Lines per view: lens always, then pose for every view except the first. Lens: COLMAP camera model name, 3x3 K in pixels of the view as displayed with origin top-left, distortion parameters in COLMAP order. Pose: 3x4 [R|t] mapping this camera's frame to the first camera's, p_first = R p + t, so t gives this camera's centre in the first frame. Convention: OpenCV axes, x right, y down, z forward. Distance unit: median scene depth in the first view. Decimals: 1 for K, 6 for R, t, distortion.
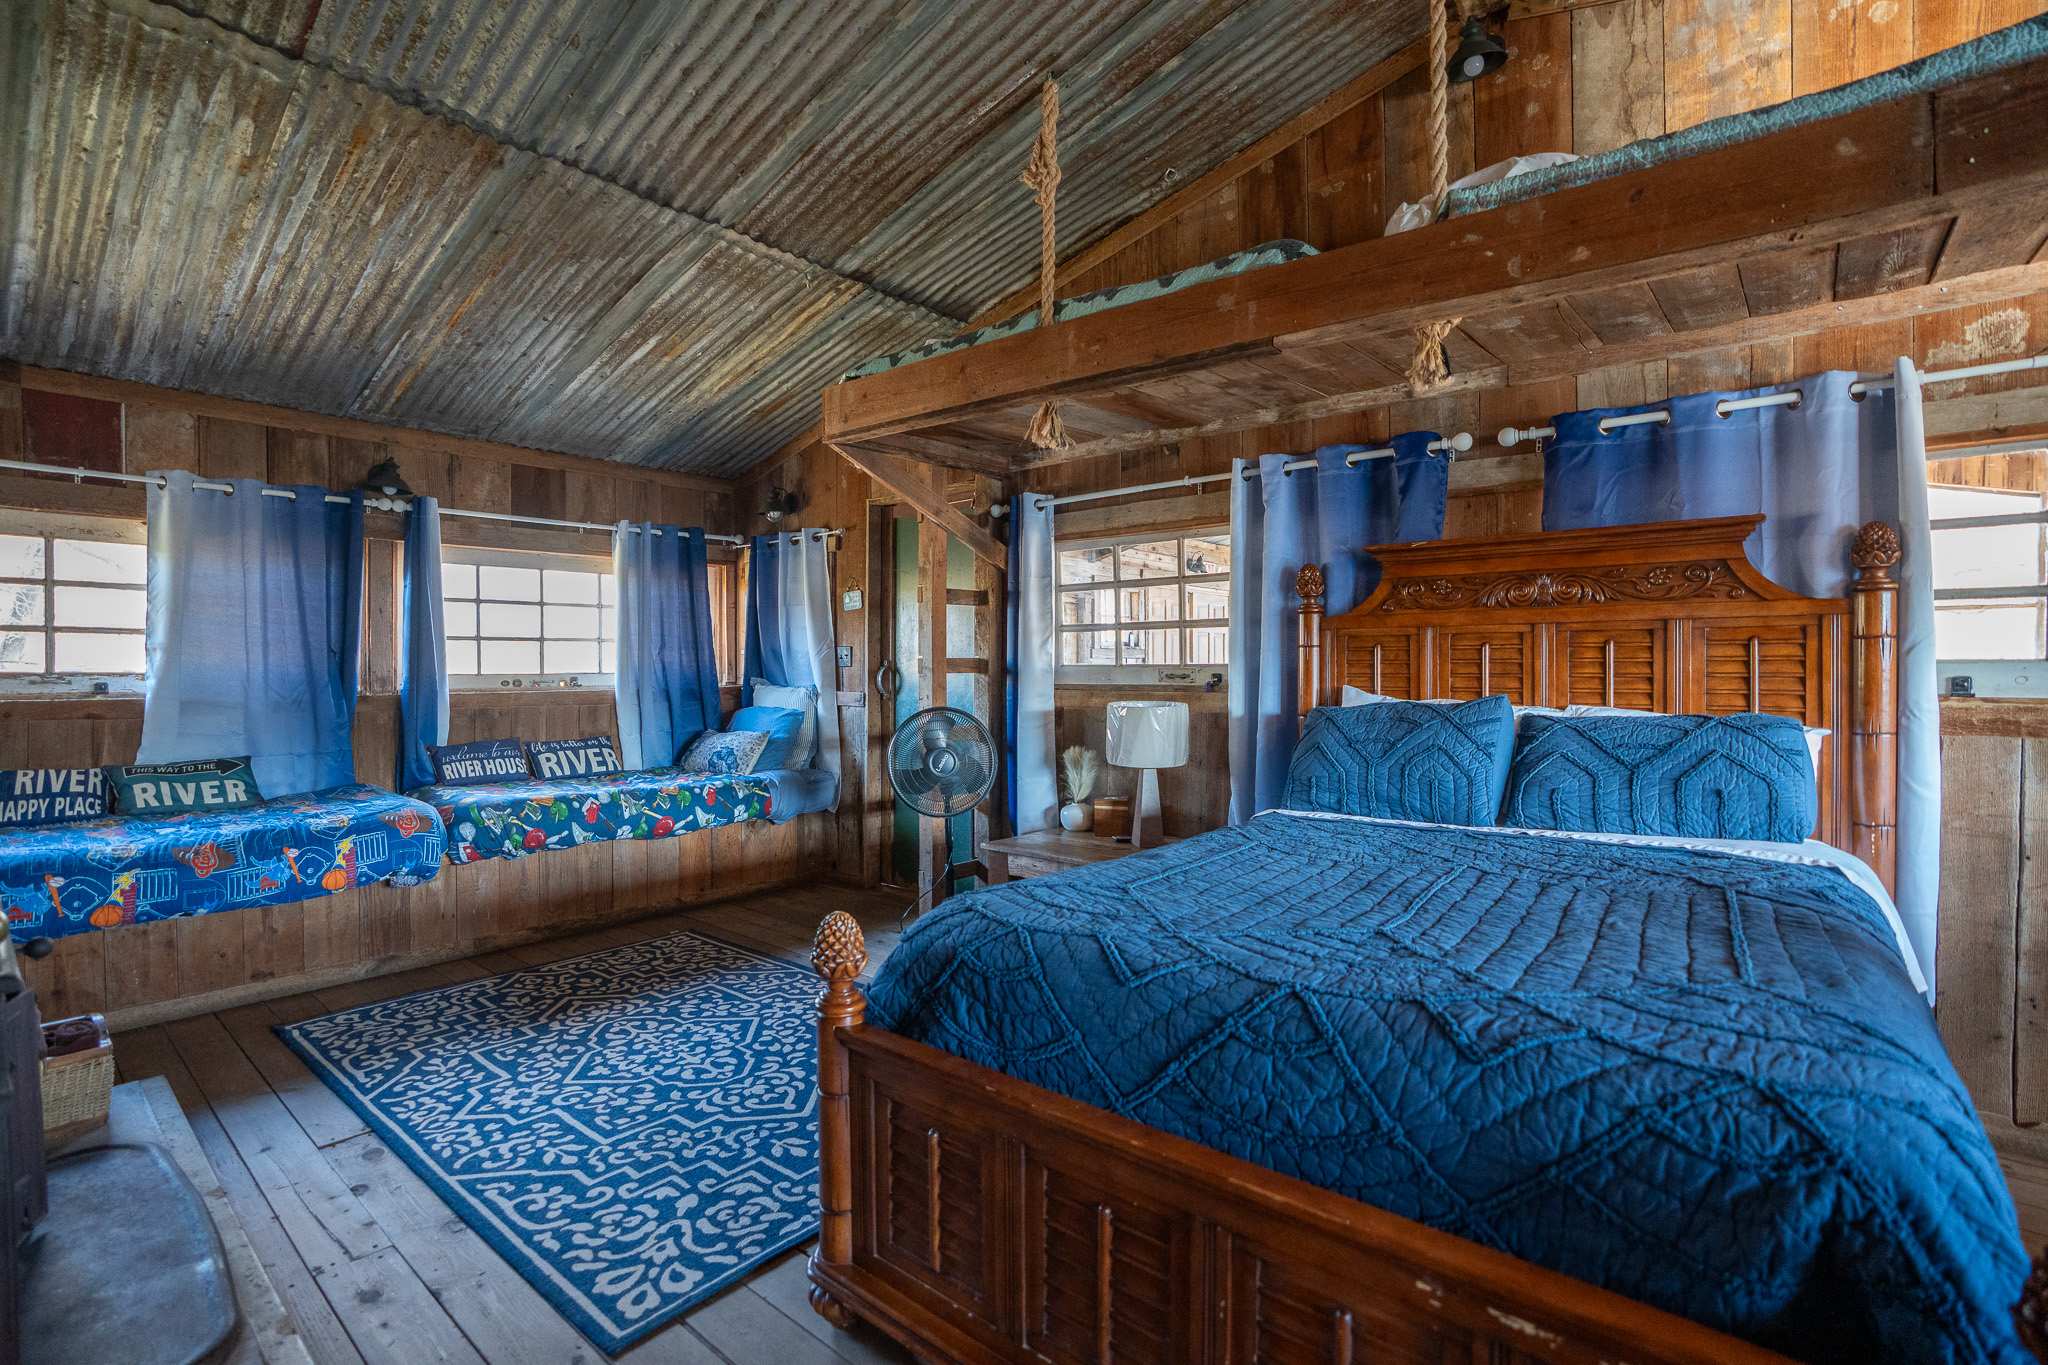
lens RADIAL K [[935.6, 0, 1015.4], [0, 935.6, 680.2], [0, 0, 1]] dist [-0.073797, 0.031134]
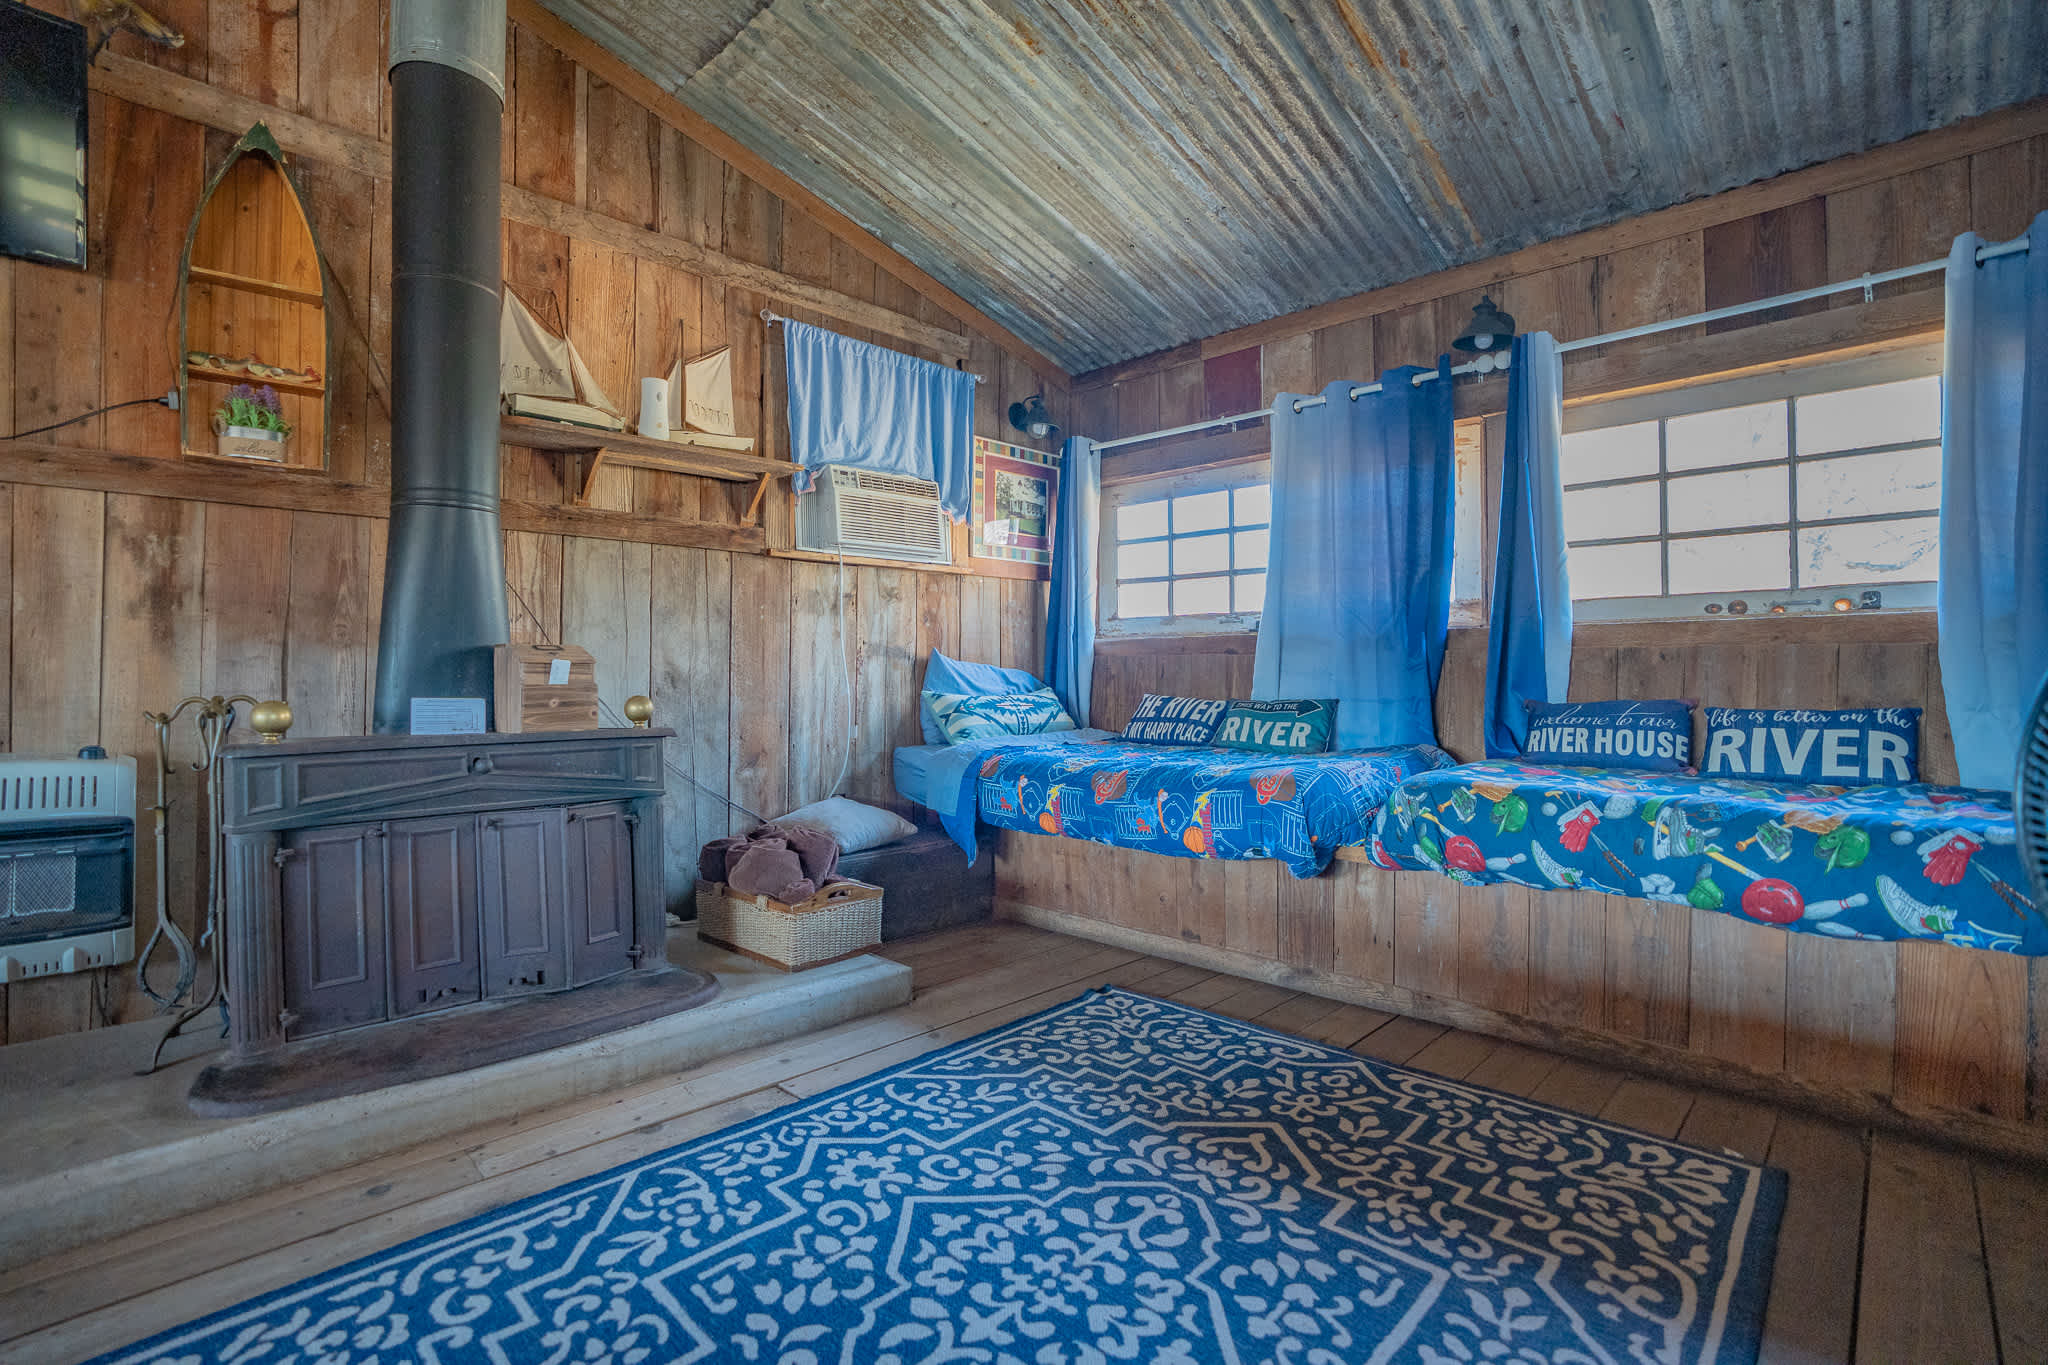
lens RADIAL K [[935.6, 0, 1015.4], [0, 935.6, 680.2], [0, 0, 1]] dist [-0.073797, 0.031134]
pose [[-0.087100, 0.003873, -0.996192, 0.088231], [-0.011533, 0.999922, 0.004895, 0.082282], [0.996133, 0.011916, -0.087049, 0.972557]]
